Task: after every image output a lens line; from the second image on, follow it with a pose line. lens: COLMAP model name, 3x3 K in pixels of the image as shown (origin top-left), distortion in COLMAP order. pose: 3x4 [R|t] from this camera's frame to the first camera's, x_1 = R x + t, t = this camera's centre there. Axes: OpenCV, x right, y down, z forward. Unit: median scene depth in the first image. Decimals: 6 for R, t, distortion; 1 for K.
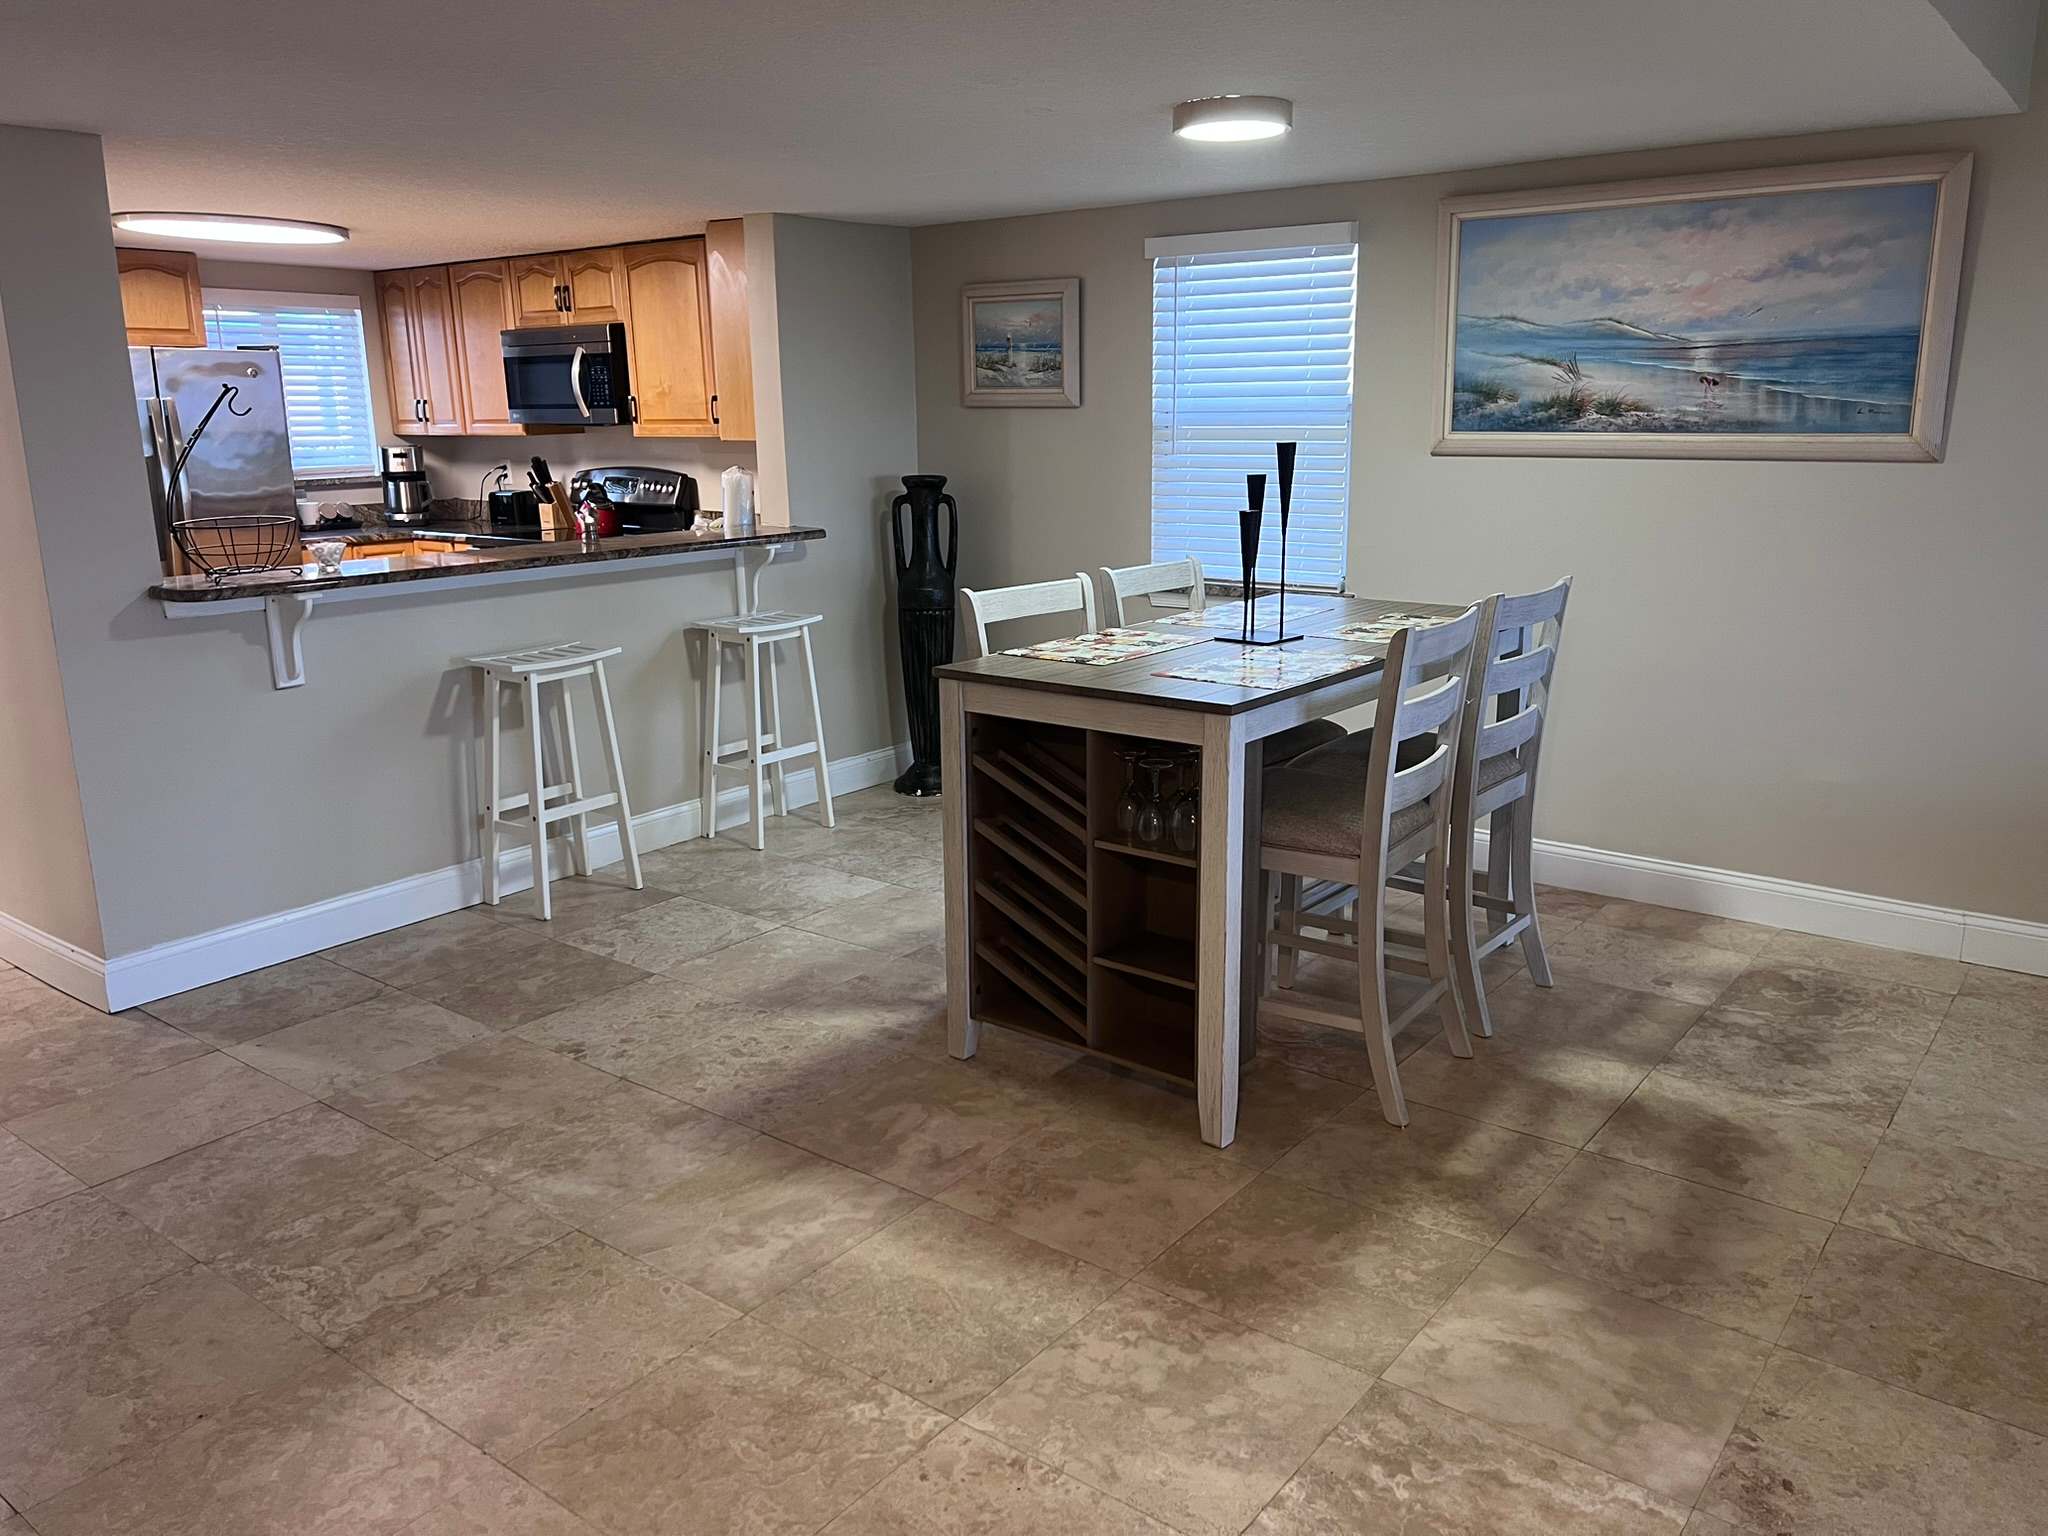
lens RADIAL K [[1529.8, 0, 1024.0], [0, 1529.8, 768.0], [0, 0, 1]] dist [0.085782, -0.087646]
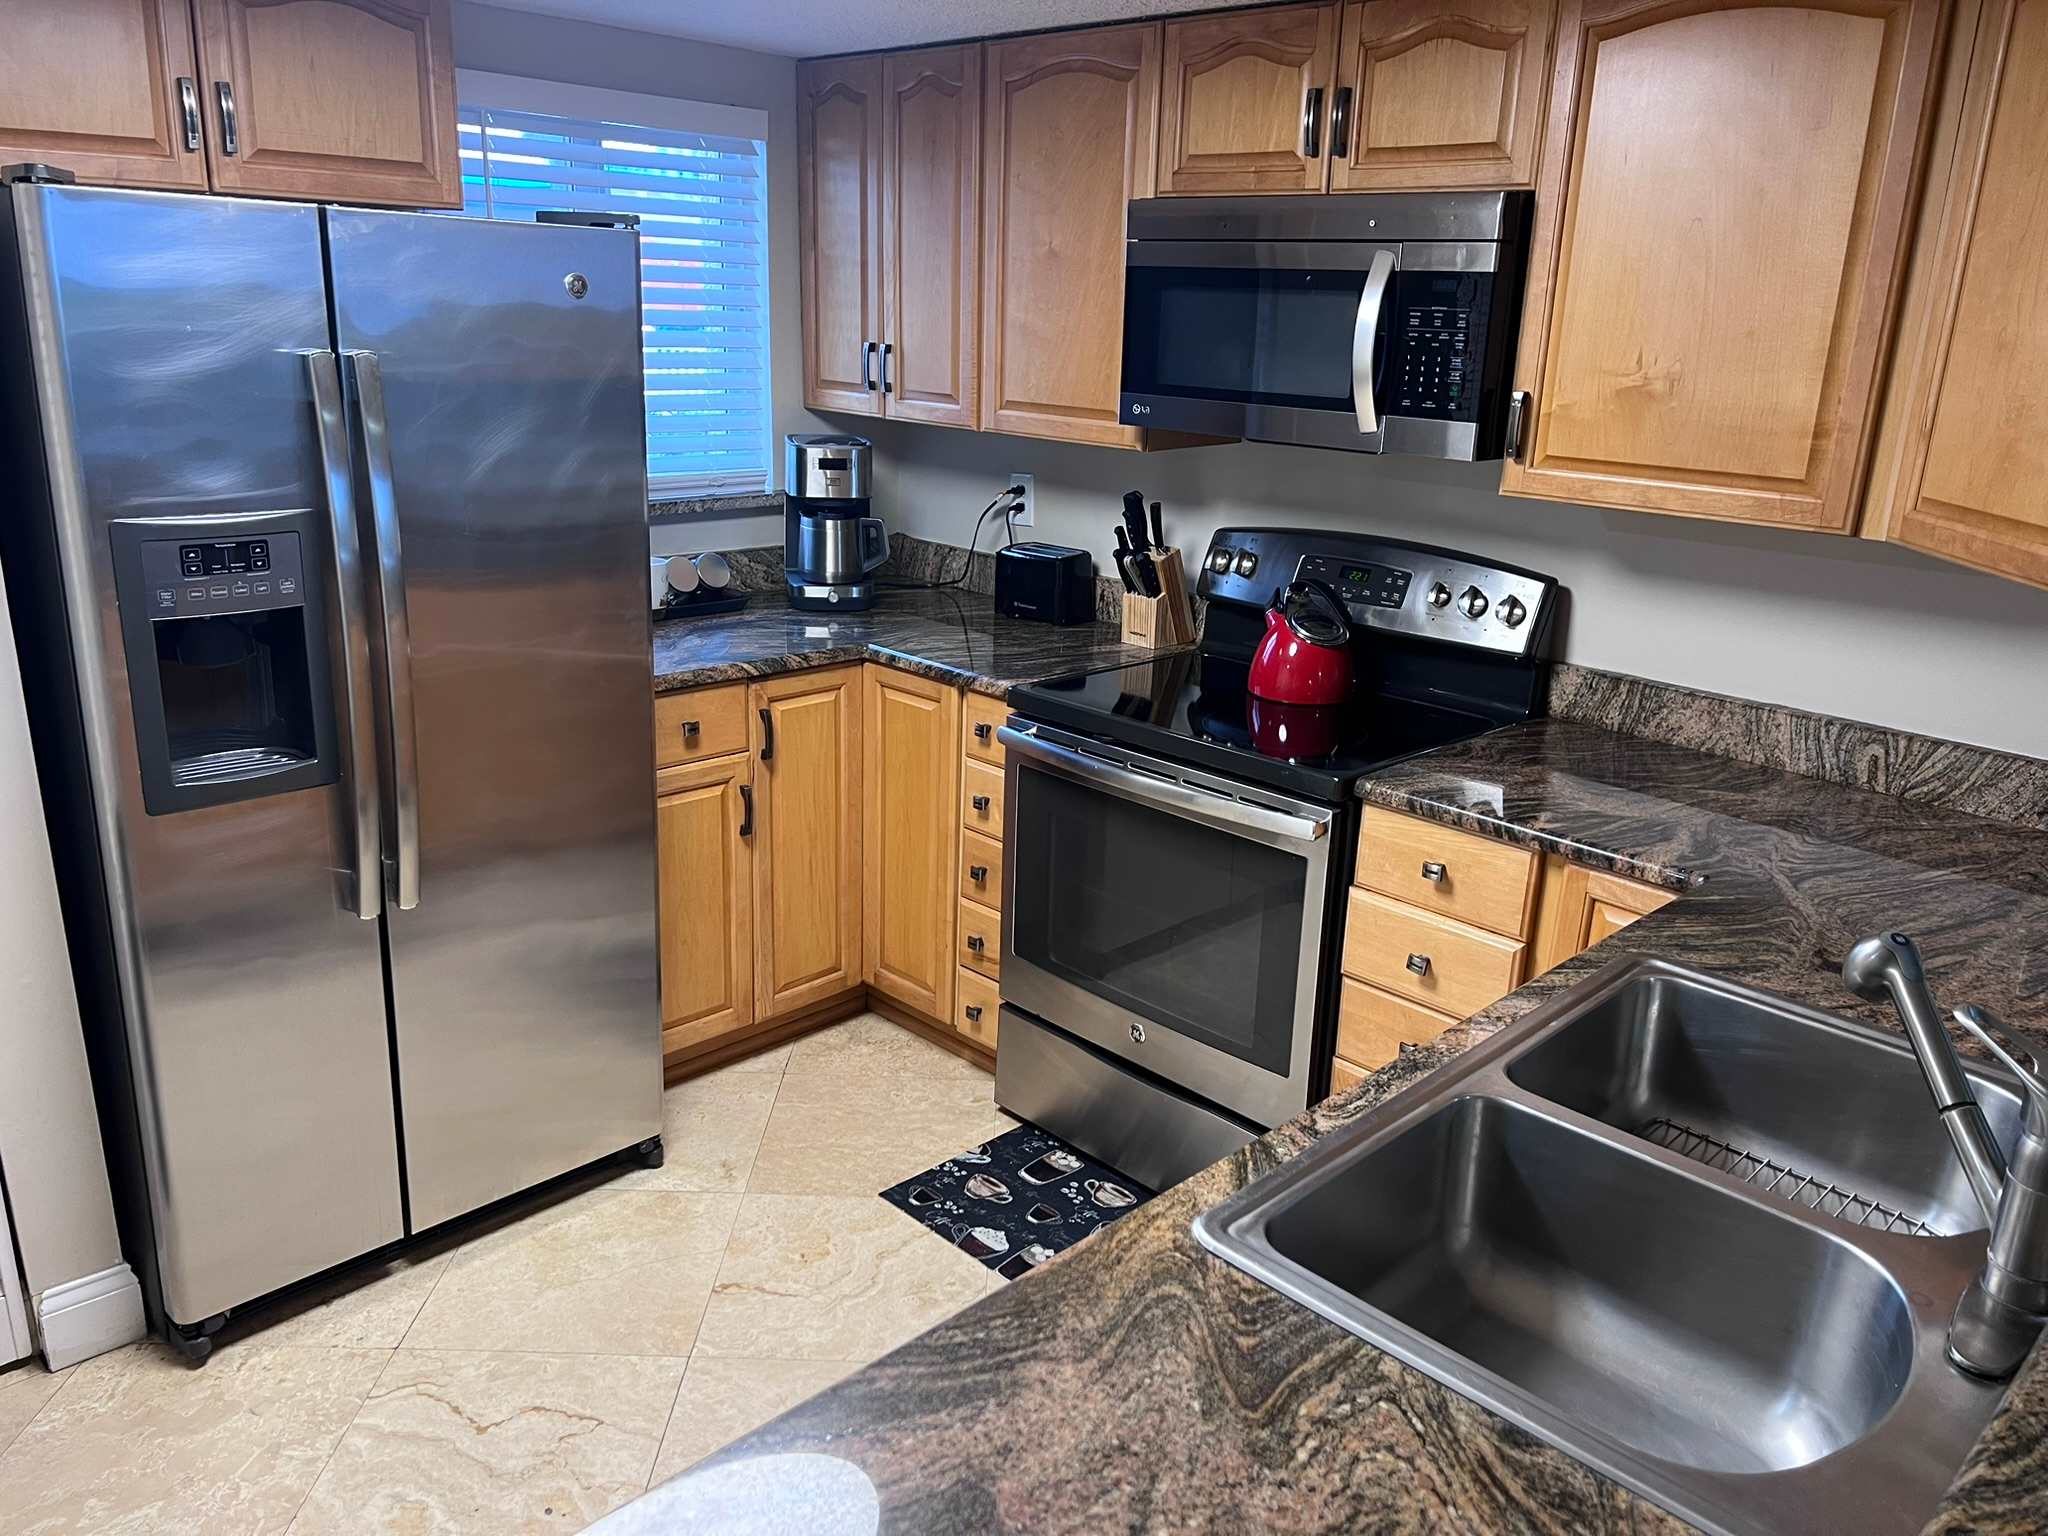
lens RADIAL K [[1529.8, 0, 1024.0], [0, 1529.8, 768.0], [0, 0, 1]] dist [0.085782, -0.087646]
pose [[0.991168, 0.084498, -0.102202, -0.503667], [-0.077529, 0.994505, 0.070350, -0.256235], [0.107585, -0.061805, 0.992273, 0.936297]]
